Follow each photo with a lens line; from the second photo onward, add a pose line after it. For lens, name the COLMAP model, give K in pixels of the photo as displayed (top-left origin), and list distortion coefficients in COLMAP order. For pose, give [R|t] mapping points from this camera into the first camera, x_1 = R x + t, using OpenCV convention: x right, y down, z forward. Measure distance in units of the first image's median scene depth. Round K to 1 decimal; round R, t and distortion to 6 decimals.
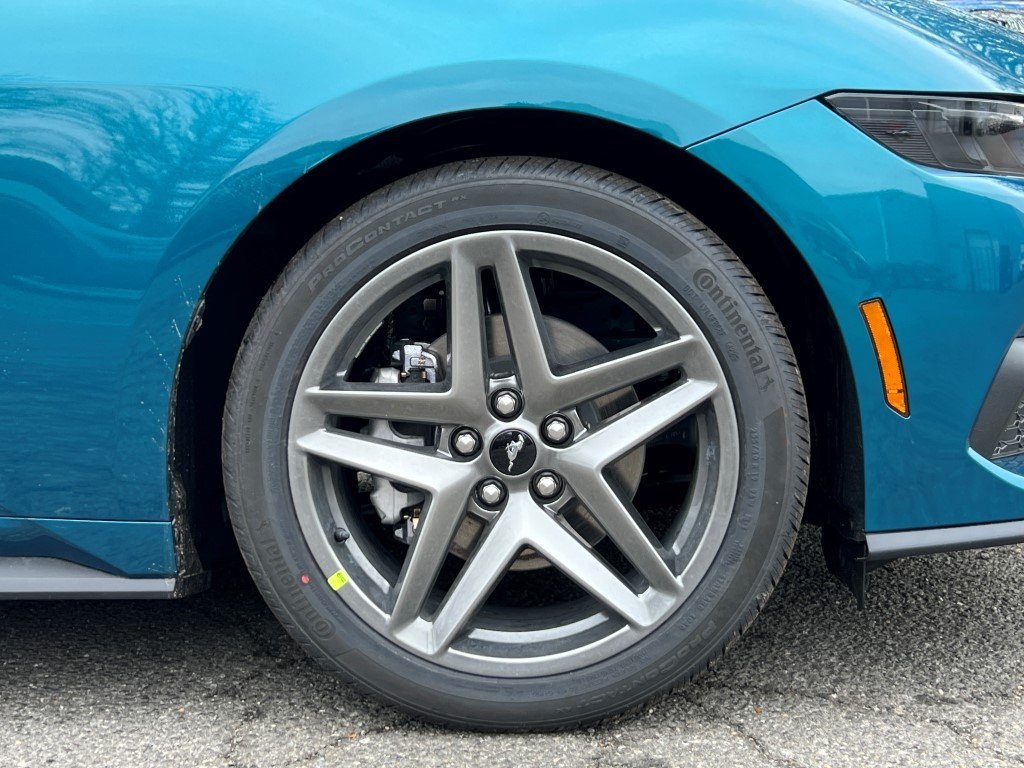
lens RADIAL K [[1541.8, 0, 512.9], [0, 1541.8, 386.2], [0, 0, 1]] dist [-0.048327, 0.000000]
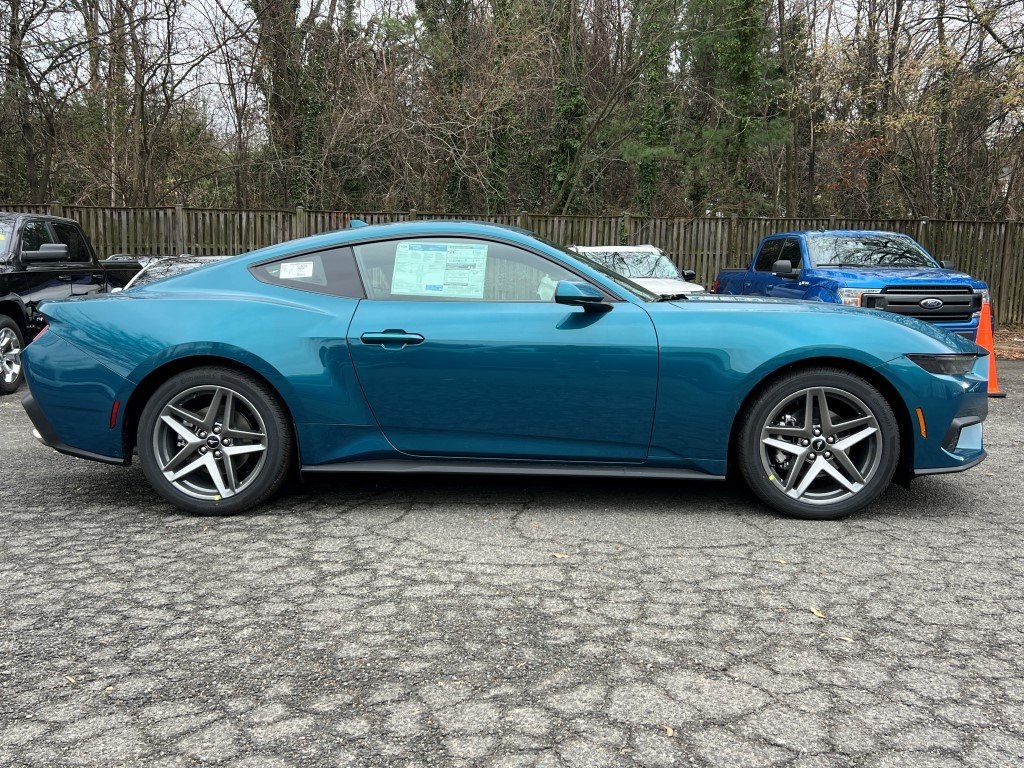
lens RADIAL K [[898.9, 0, 511.3], [0, 898.9, 380.0], [0, 0, 1]] dist [0.002128, -0.004881]
pose [[0.999357, 0.028802, 0.021347, -0.805690], [-0.028504, 0.999494, -0.014092, -0.063610], [-0.021742, 0.013475, 0.999673, -1.181969]]
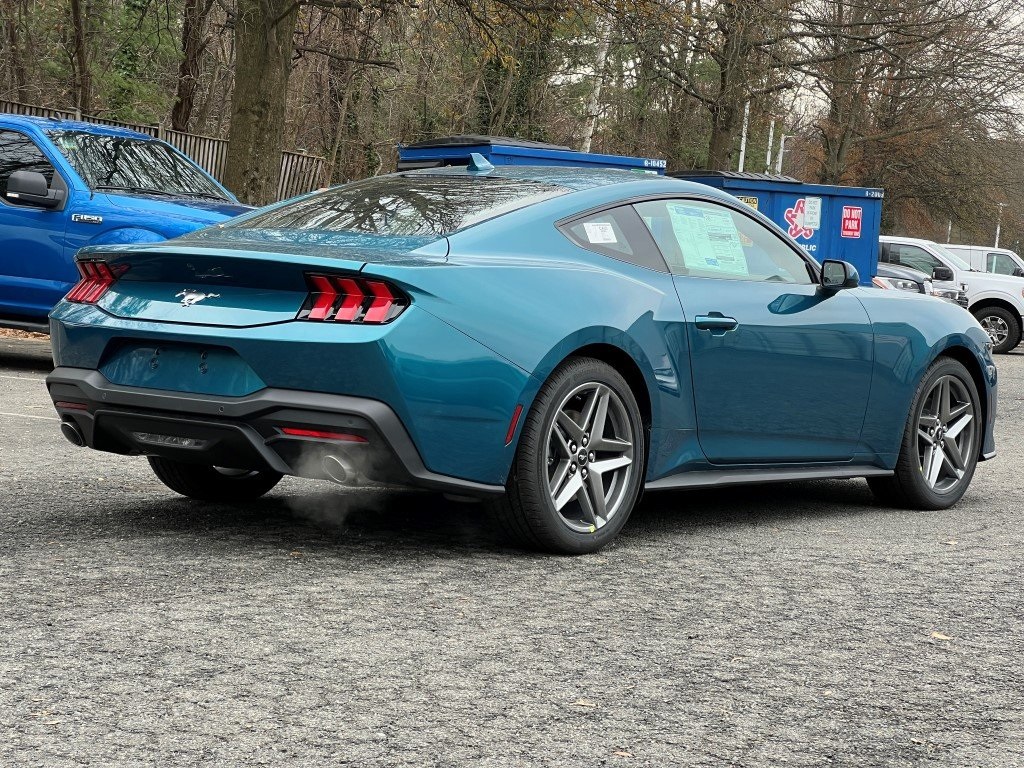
lens RADIAL K [[2290.3, 0, 511.0], [0, 2290.3, 387.4], [0, 0, 1]] dist [-0.095701, 0.000000]
pose [[0.556543, 0.014708, 0.830689, -5.204837], [0.019504, 0.999336, -0.030762, 0.080535], [-0.830590, 0.033322, 0.555887, -1.220592]]
